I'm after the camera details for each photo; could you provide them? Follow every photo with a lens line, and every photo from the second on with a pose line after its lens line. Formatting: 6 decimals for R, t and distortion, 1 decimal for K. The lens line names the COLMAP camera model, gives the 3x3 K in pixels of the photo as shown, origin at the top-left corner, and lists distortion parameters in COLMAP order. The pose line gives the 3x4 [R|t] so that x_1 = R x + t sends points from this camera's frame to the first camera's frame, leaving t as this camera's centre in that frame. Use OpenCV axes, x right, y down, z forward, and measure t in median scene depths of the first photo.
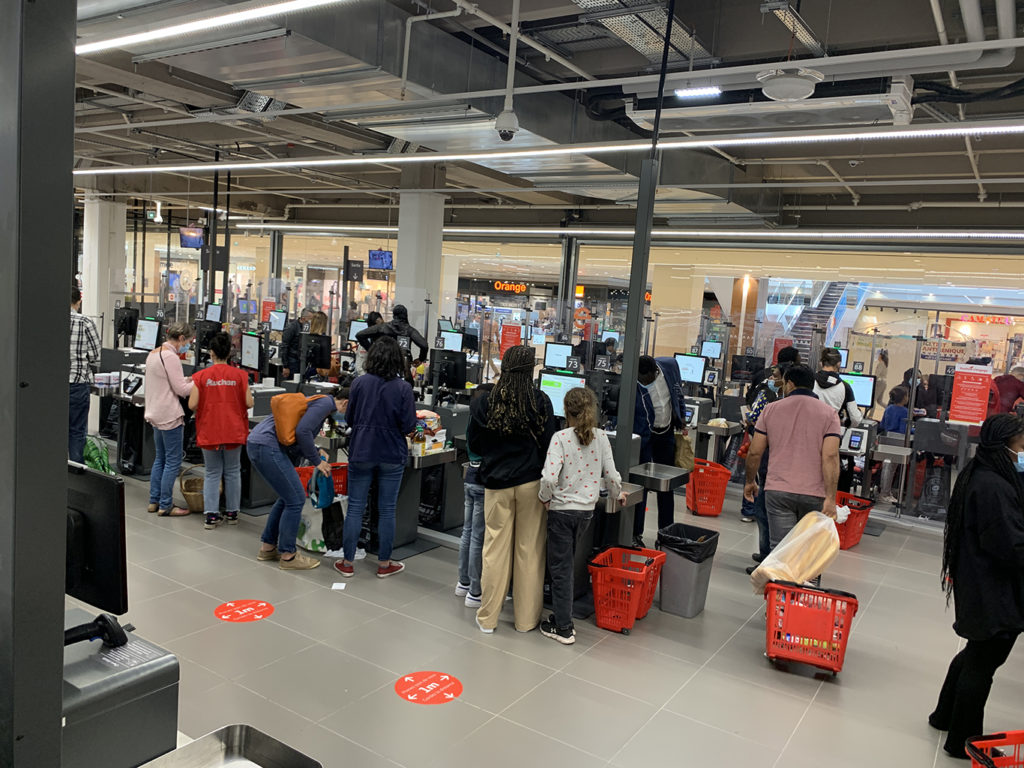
lens RADIAL K [[784.6, 0, 512.9], [0, 784.6, 384.3], [0, 0, 1]] dist [-0.007588, -0.007685]
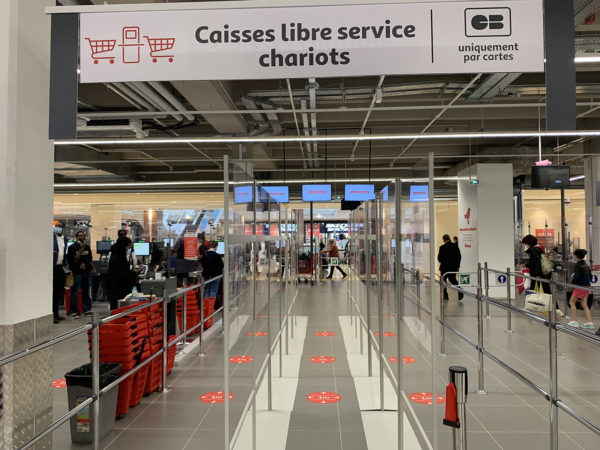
lens RADIAL K [[459.7, 0, 299.8], [0, 459.7, 225.5], [0, 0, 1]] dist [-0.007588, -0.007685]
pose [[0.857854, -0.062378, 0.510093, 0.094046], [0.119946, 0.989494, -0.080717, 0.069421], [-0.499699, 0.130427, 0.856324, -0.261550]]
